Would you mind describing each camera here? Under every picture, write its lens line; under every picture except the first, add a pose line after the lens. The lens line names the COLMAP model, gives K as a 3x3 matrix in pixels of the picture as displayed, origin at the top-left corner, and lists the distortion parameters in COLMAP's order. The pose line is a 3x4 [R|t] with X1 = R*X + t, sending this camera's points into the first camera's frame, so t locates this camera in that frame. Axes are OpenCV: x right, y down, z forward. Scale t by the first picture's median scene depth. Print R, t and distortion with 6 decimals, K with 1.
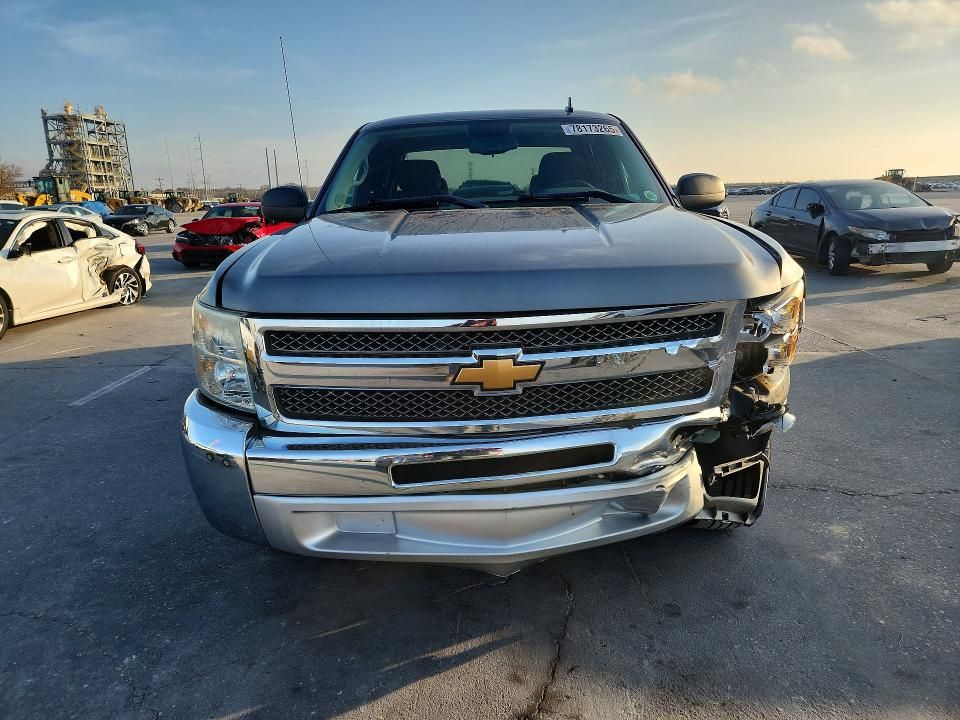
lens RADIAL K [[675.7, 0, 481.6], [0, 675.7, 363.9], [0, 0, 1]] dist [0.000034, -0.007842]
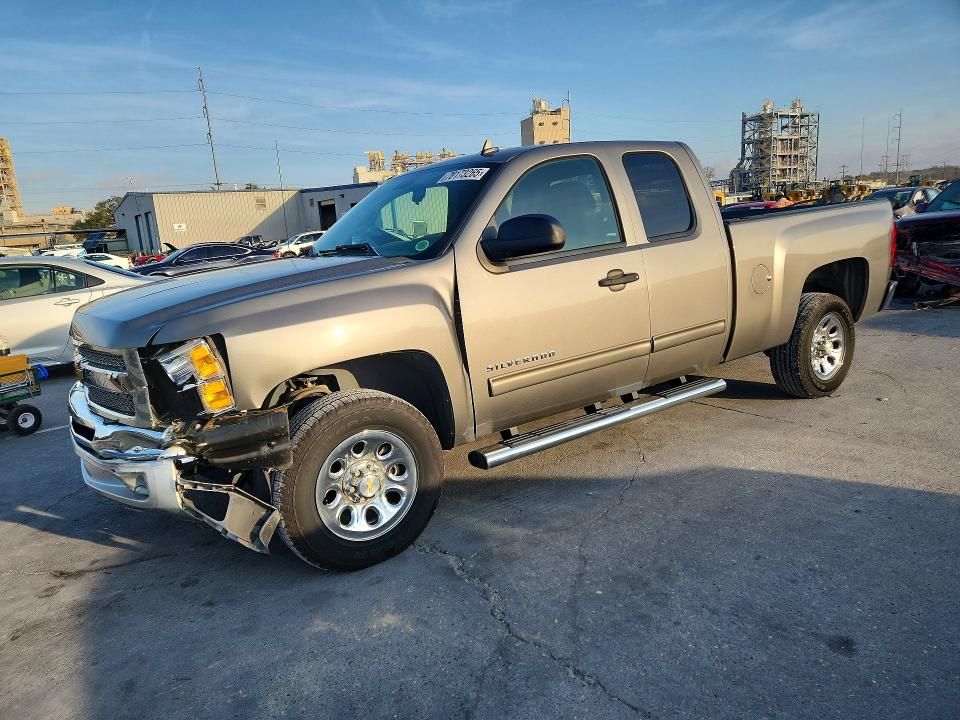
lens RADIAL K [[699.9, 0, 479.7], [0, 699.9, 357.8], [0, 0, 1]] dist [-0.000415, 0.000128]
pose [[0.539289, 0.130468, -0.831953, 0.109927], [-0.126114, 0.989297, 0.073393, -0.014814], [0.832624, 0.065340, 0.549971, 0.048042]]
